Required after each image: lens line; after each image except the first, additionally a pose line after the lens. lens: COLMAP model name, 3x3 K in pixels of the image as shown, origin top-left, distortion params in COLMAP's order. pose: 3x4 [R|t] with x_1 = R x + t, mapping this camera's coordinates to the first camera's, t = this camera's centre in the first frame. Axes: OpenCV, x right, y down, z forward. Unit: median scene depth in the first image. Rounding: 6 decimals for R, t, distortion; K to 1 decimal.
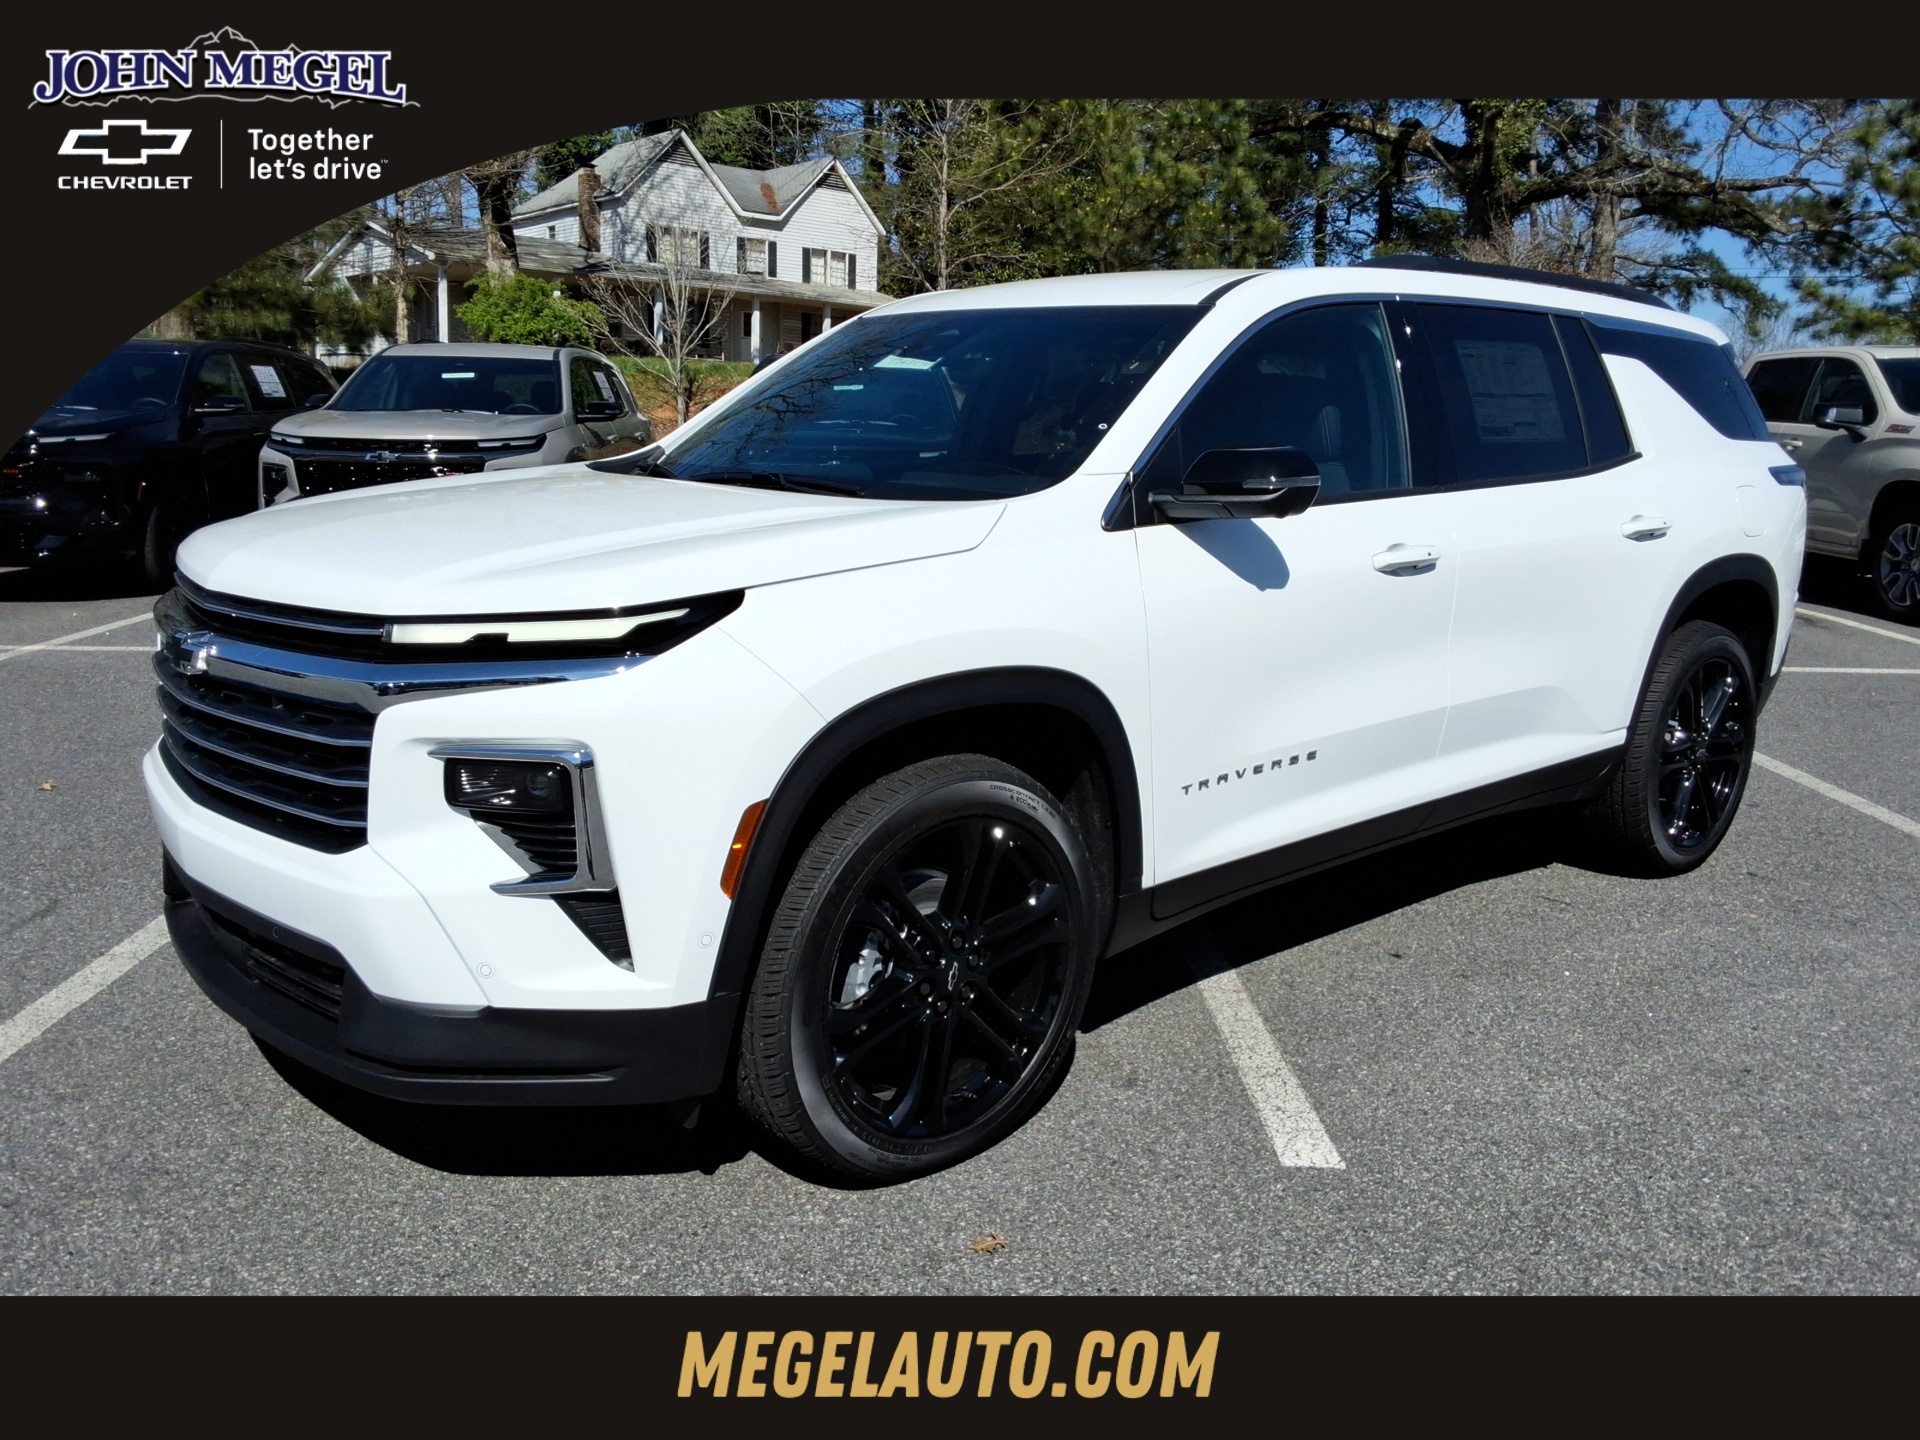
lens RADIAL K [[1541.4, 0, 973.1], [0, 1541.4, 713.9], [0, 0, 1]] dist [0.101279, -0.155834]
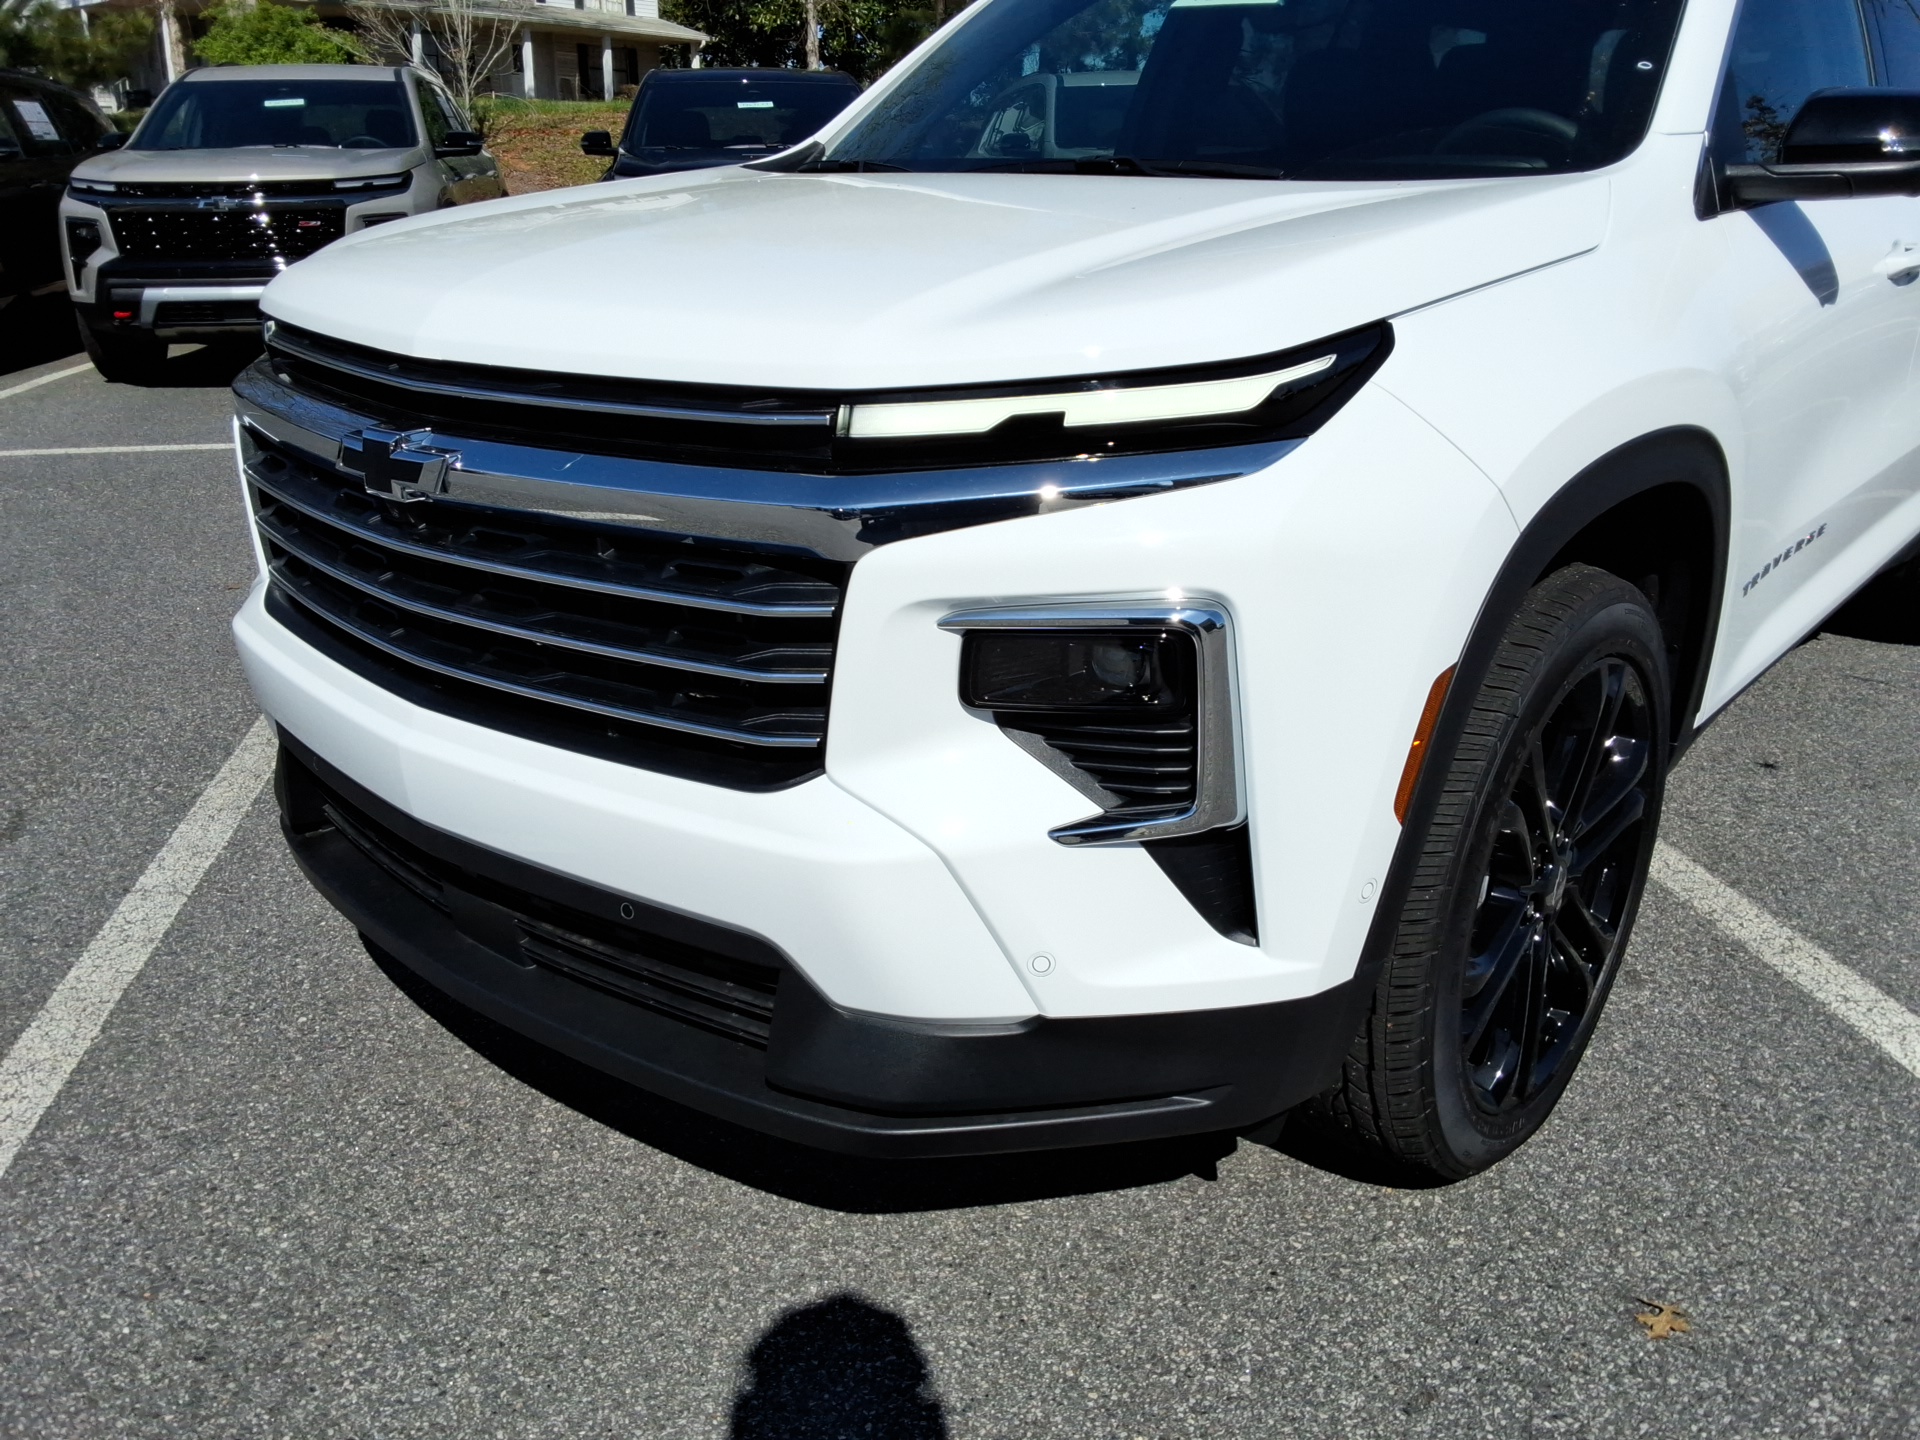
lens RADIAL K [[1541.4, 0, 967.4], [0, 1541.4, 701.2], [0, 0, 1]] dist [0.101279, -0.155834]
pose [[0.990565, -0.064930, 0.120685, -0.327863], [0.047032, 0.988219, 0.145642, -0.024350], [-0.128719, -0.138592, 0.981949, 0.330051]]
